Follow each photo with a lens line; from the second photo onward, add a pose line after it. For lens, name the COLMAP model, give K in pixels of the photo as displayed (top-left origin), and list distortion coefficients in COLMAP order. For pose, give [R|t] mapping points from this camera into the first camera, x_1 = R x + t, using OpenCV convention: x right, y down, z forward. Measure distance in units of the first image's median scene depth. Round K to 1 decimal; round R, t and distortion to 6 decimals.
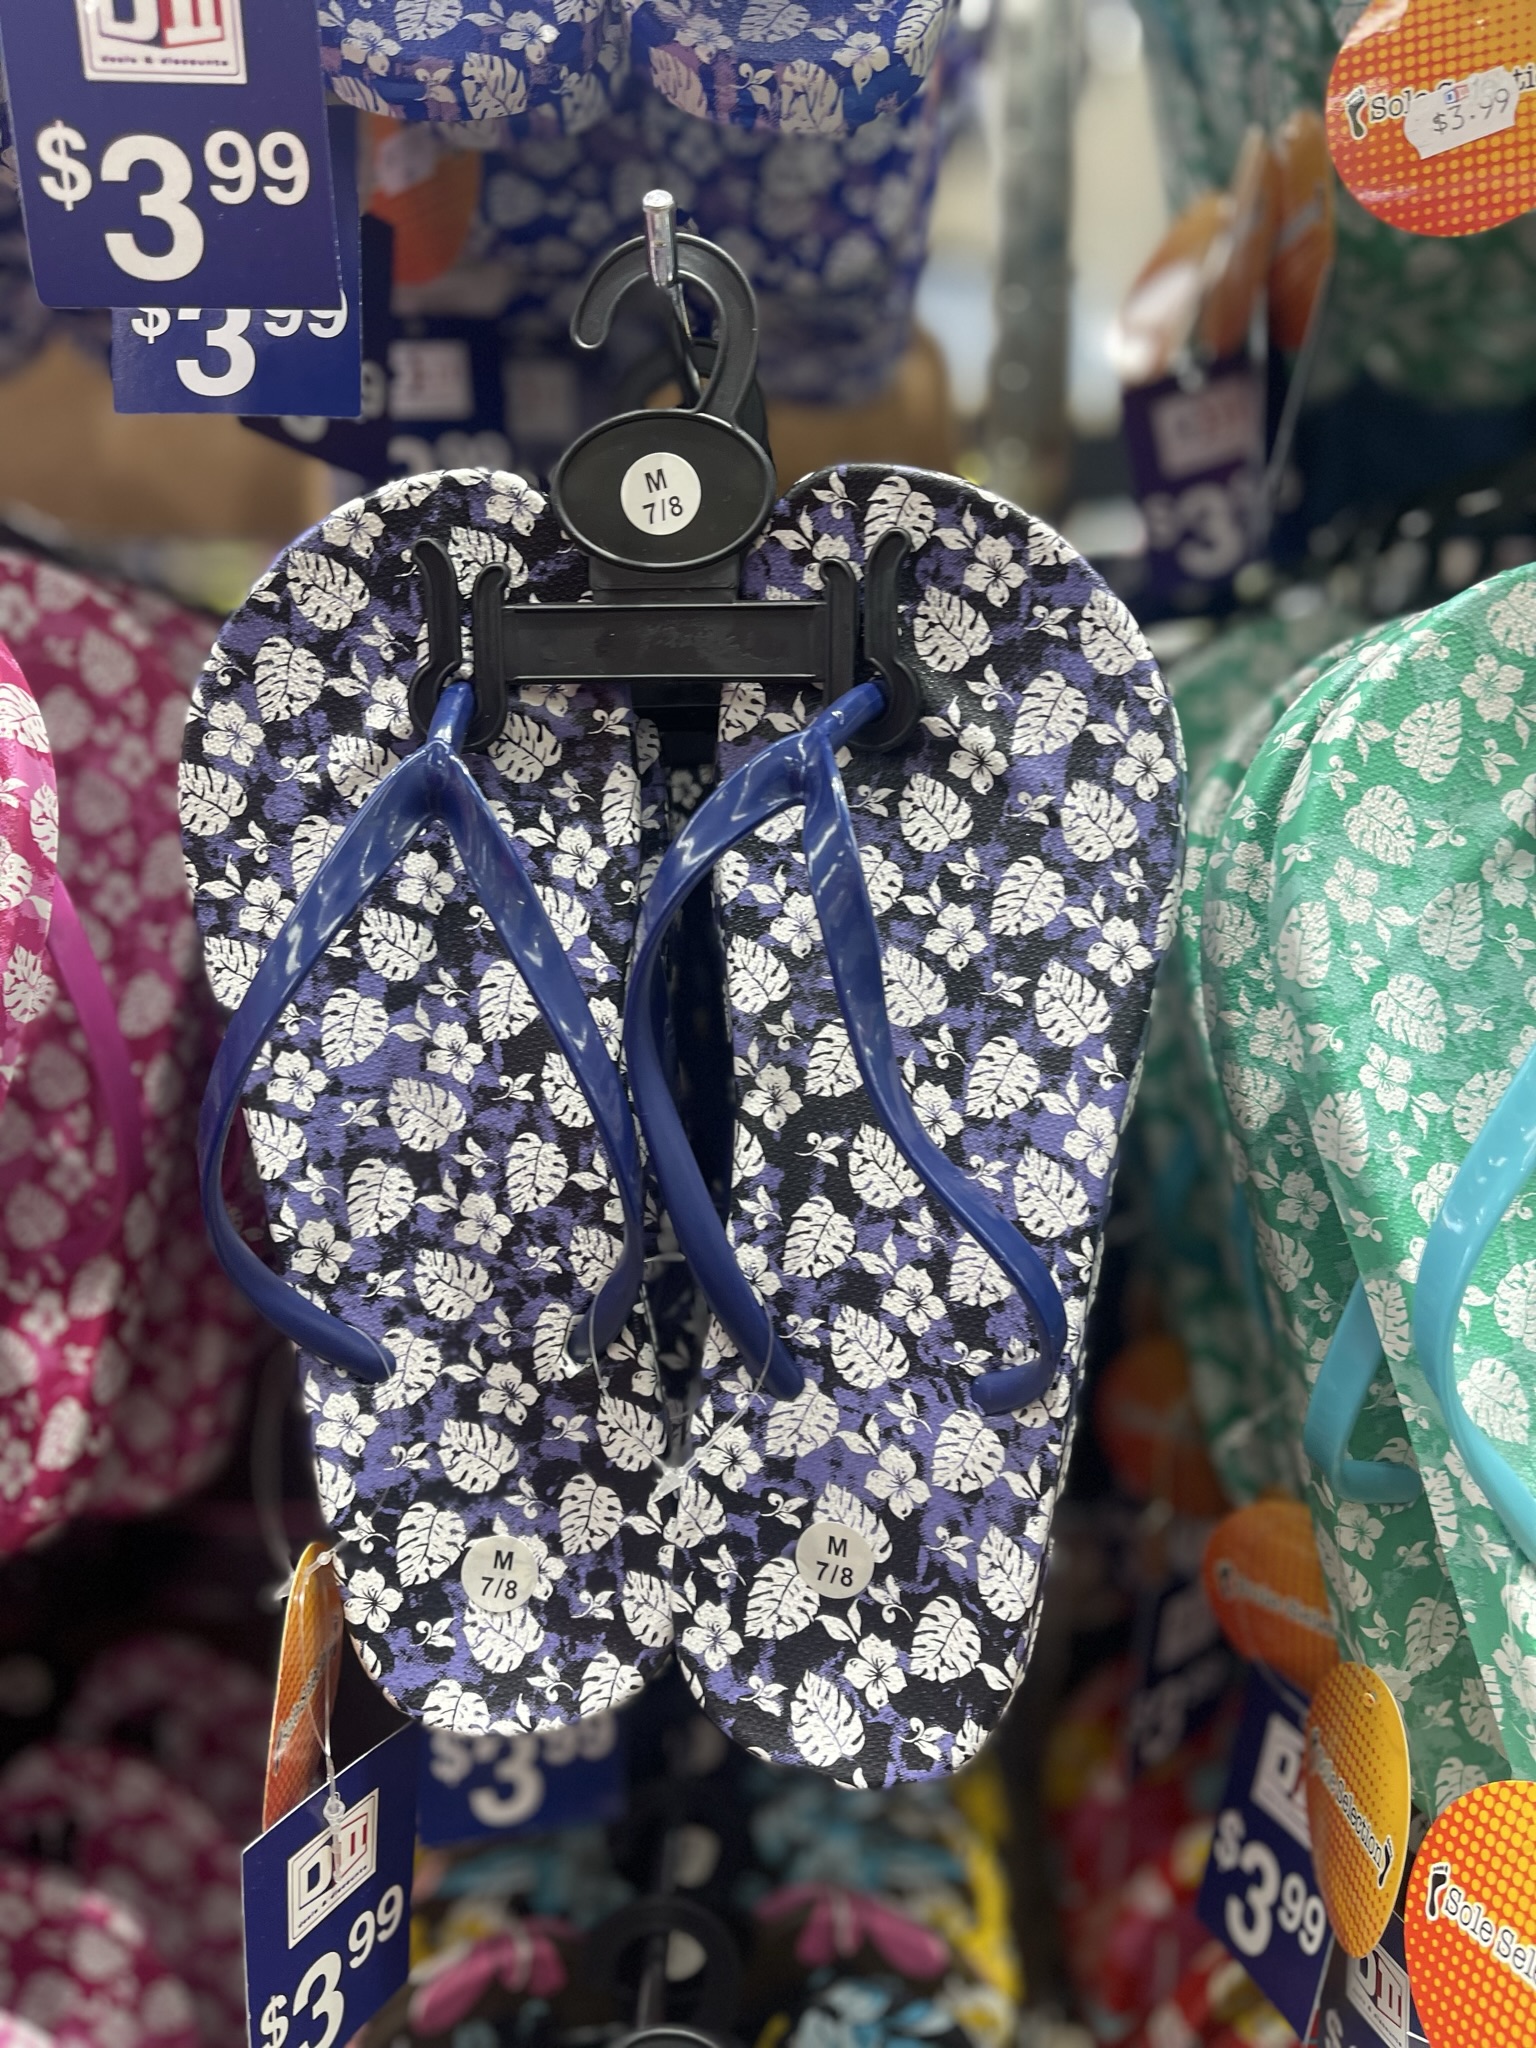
lens RADIAL K [[1567.7, 0, 786.0], [0, 1567.7, 1029.0], [0, 0, 1]] dist [0.024819, -0.006214]
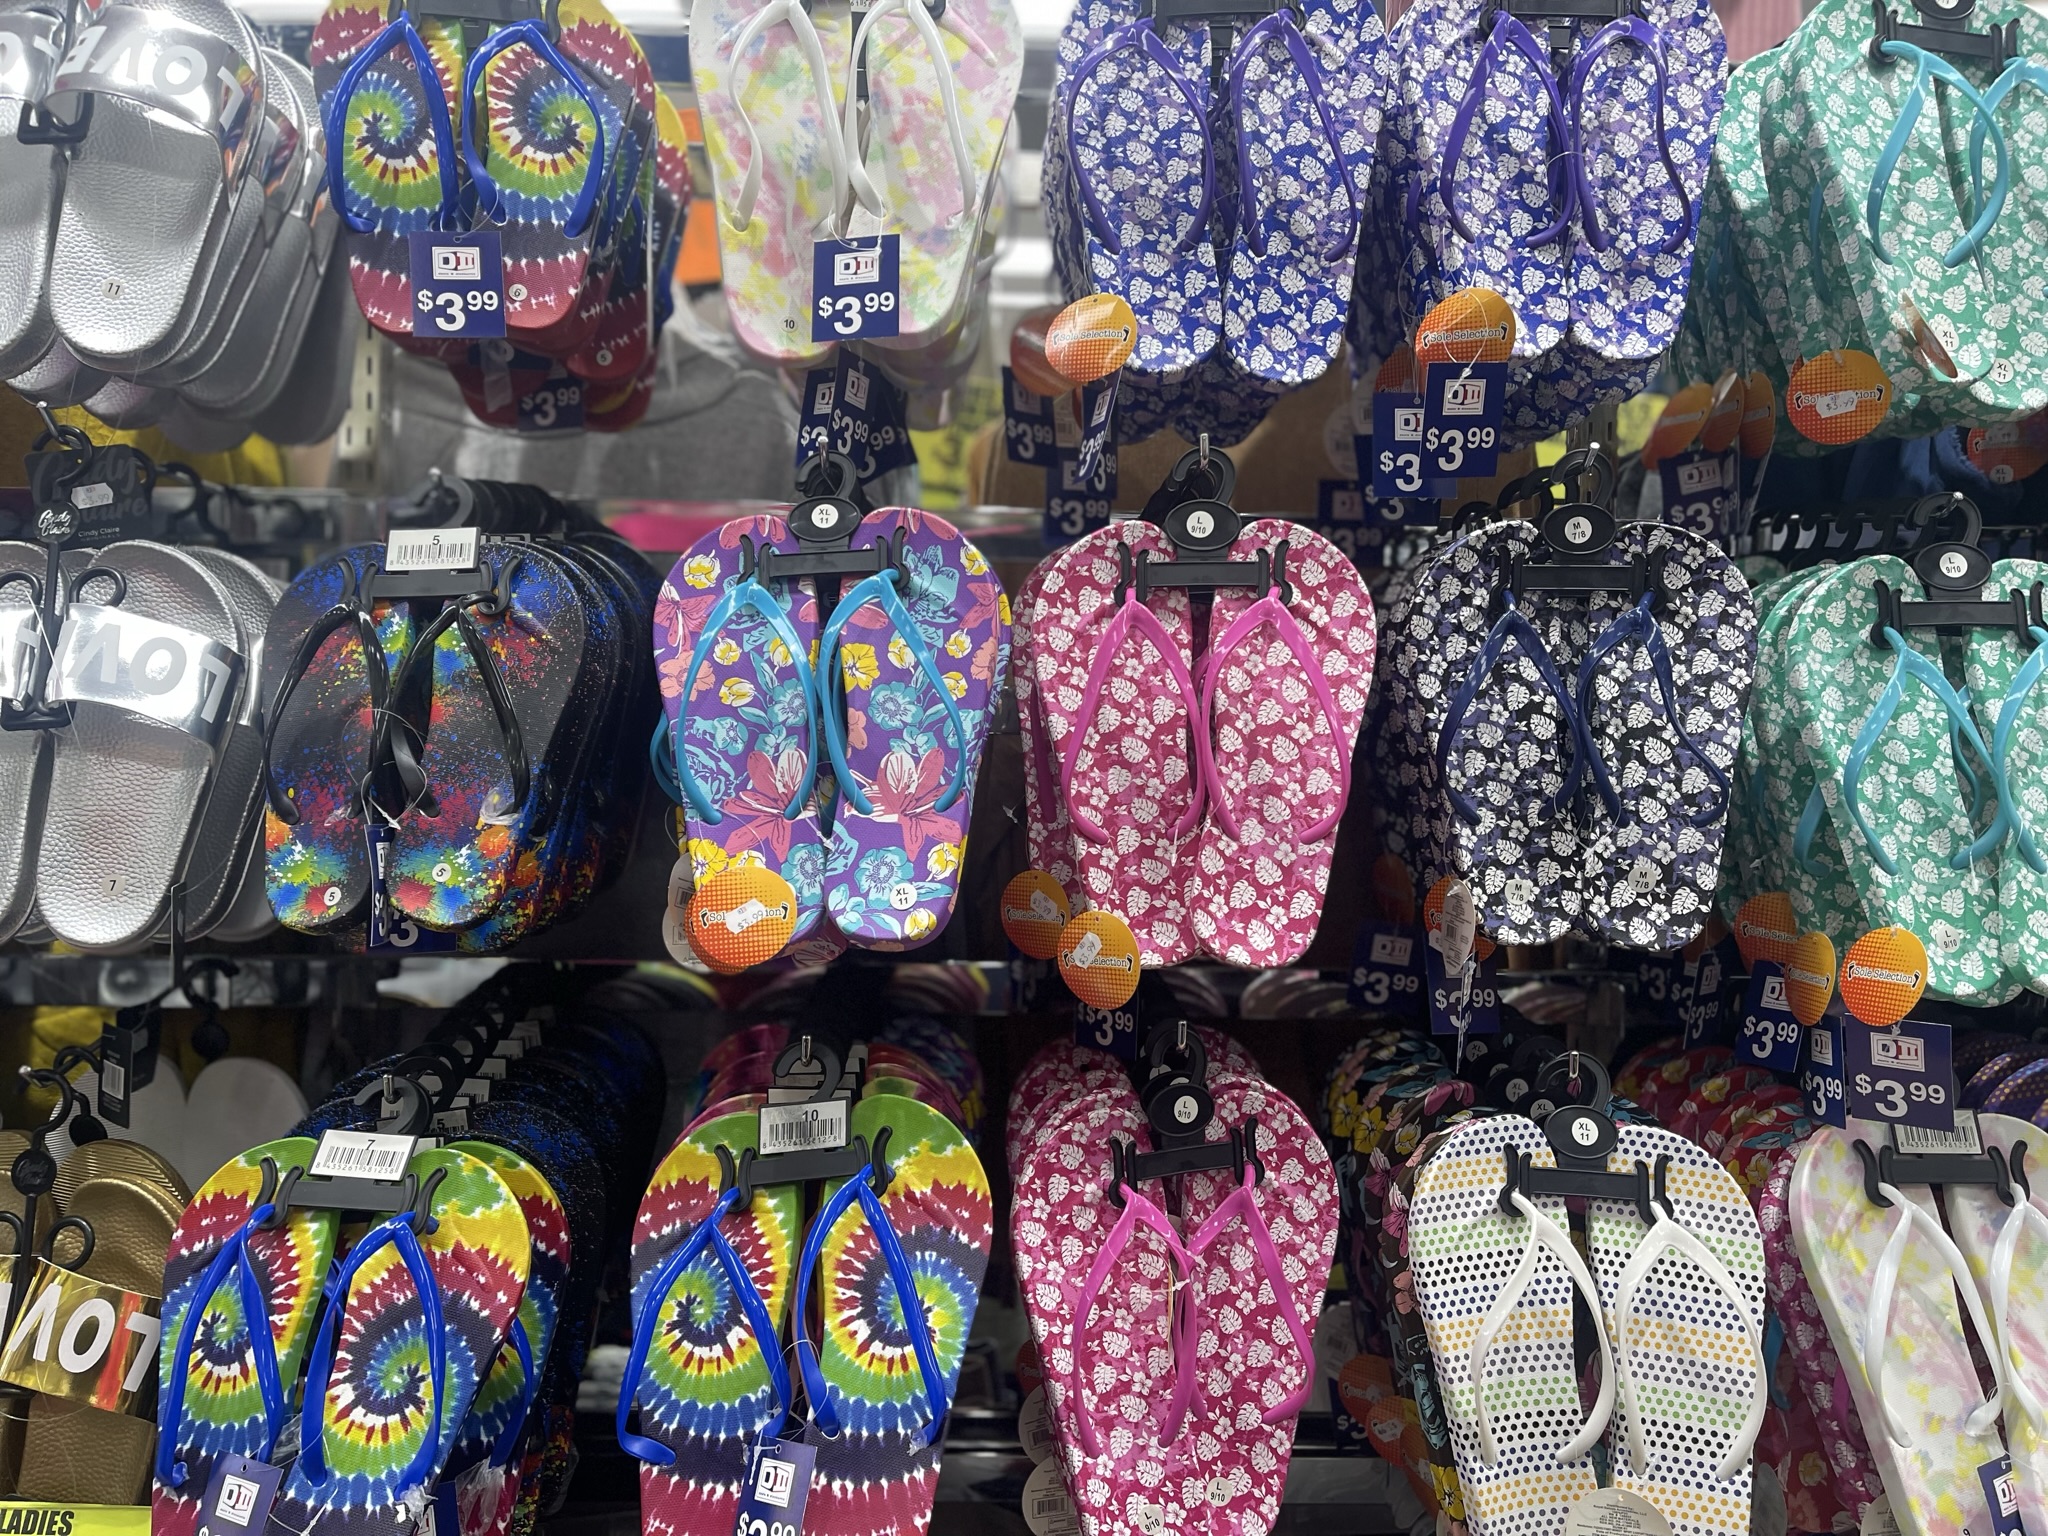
lens RADIAL K [[1567.7, 0, 1014.6], [0, 1567.7, 765.9], [0, 0, 1]] dist [0.024819, -0.006214]
pose [[0.999799, 0.012454, 0.015699, -1.239198], [-0.011327, 0.997487, -0.069944, 0.348912], [-0.016531, 0.069752, 0.997427, -2.034054]]
